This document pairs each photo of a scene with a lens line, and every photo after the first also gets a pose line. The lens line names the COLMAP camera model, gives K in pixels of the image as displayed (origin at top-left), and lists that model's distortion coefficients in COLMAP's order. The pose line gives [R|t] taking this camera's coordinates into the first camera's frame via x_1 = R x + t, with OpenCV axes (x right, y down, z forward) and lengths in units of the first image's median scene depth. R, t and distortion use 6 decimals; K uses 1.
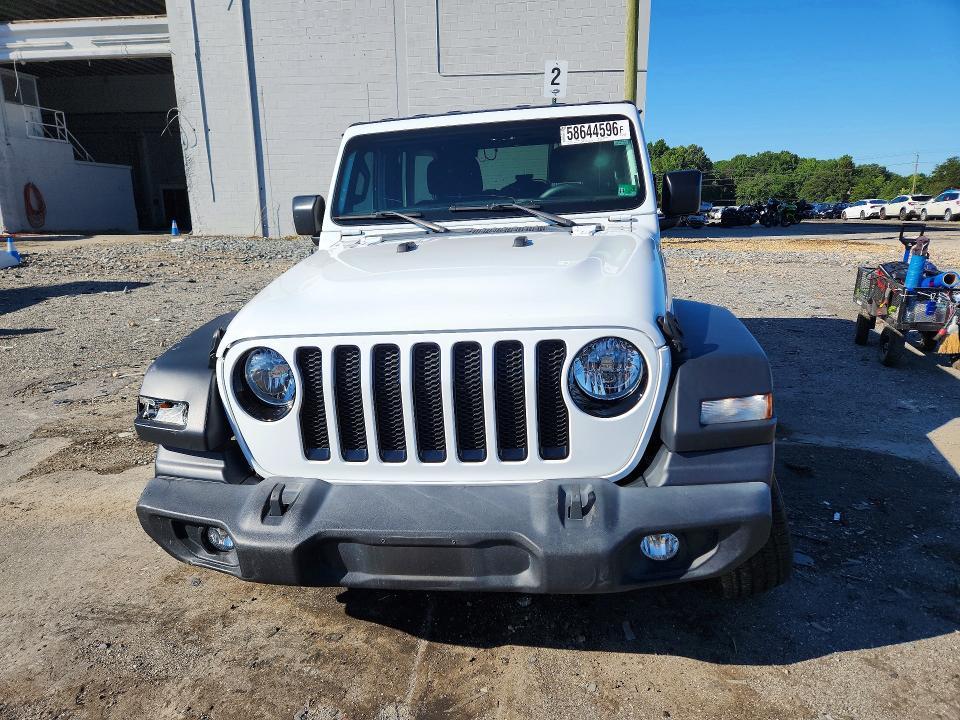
lens RADIAL K [[741.6, 0, 480.0], [0, 741.6, 360.0], [0, 0, 1]] dist [0.003768, 0.004290]
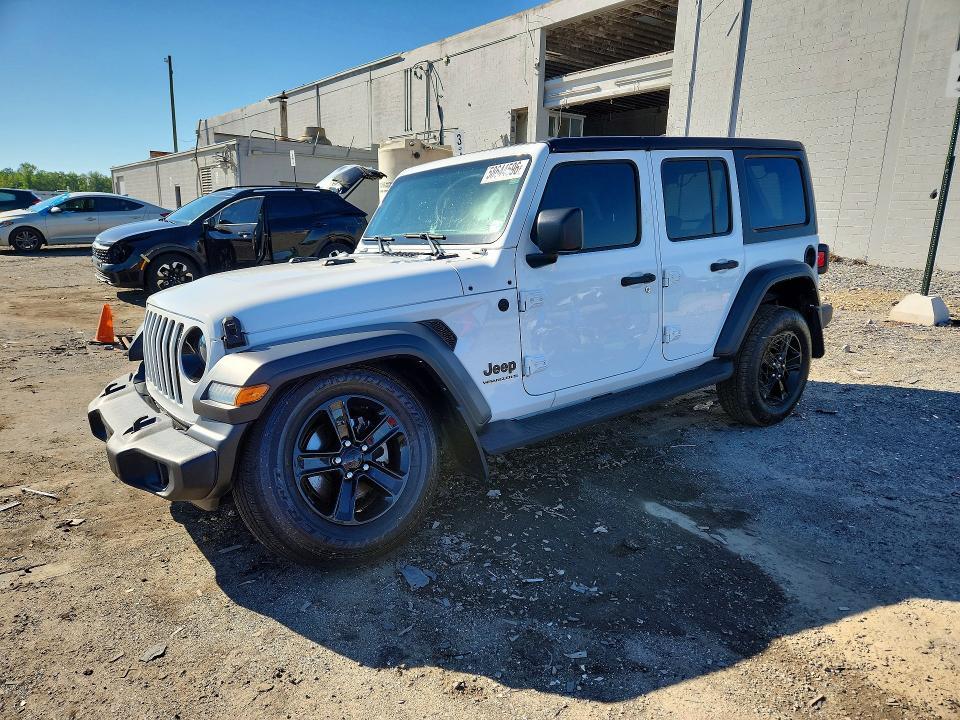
lens RADIAL K [[720.8, 0, 480.0], [0, 720.8, 360.0], [0, 0, 1]] dist [0.072977, -0.002098]
pose [[0.653016, 0.176839, -0.736409, 0.292300], [-0.178491, 0.980903, 0.077272, -0.037391], [0.736011, 0.080983, 0.672109, 0.072910]]
